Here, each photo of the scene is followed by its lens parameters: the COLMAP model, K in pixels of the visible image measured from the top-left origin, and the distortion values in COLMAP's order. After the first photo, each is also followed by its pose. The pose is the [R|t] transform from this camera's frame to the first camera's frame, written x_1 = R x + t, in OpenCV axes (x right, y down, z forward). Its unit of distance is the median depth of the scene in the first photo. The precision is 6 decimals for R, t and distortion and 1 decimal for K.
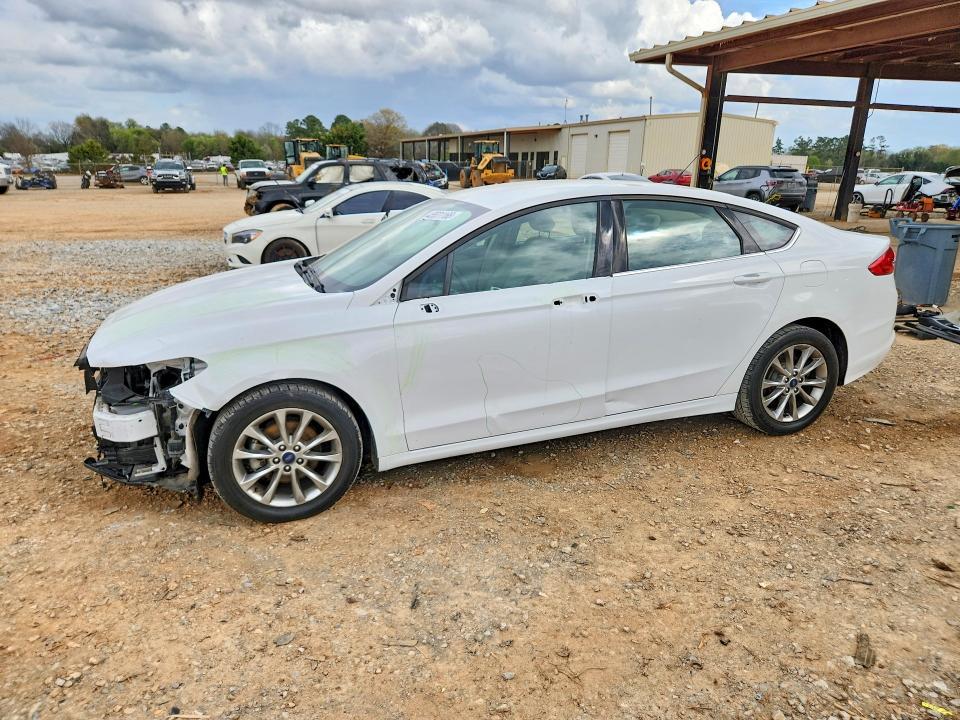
lens RADIAL K [[657.0, 0, 480.0], [0, 657.0, 360.0], [0, 0, 1]] dist [0.046338, -0.034128]
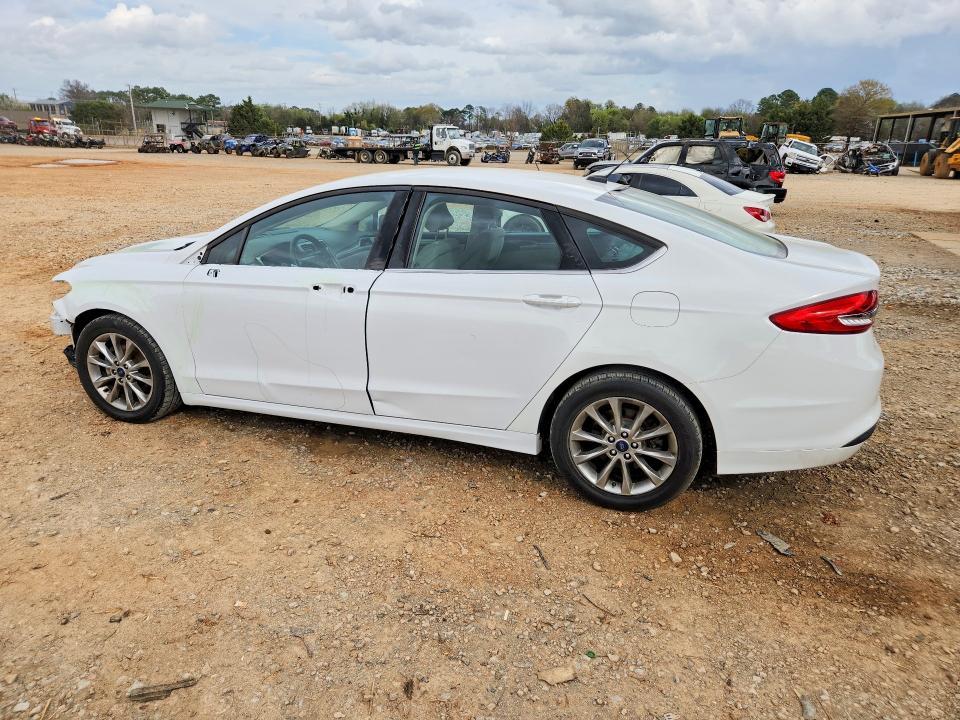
lens RADIAL K [[657.0, 0, 480.0], [0, 657.0, 360.0], [0, 0, 1]] dist [0.046338, -0.034128]
pose [[0.779132, 0.212612, -0.589703, 0.095121], [-0.195222, 0.976240, 0.094041, -0.012545], [0.595686, 0.041853, 0.802126, 0.035198]]
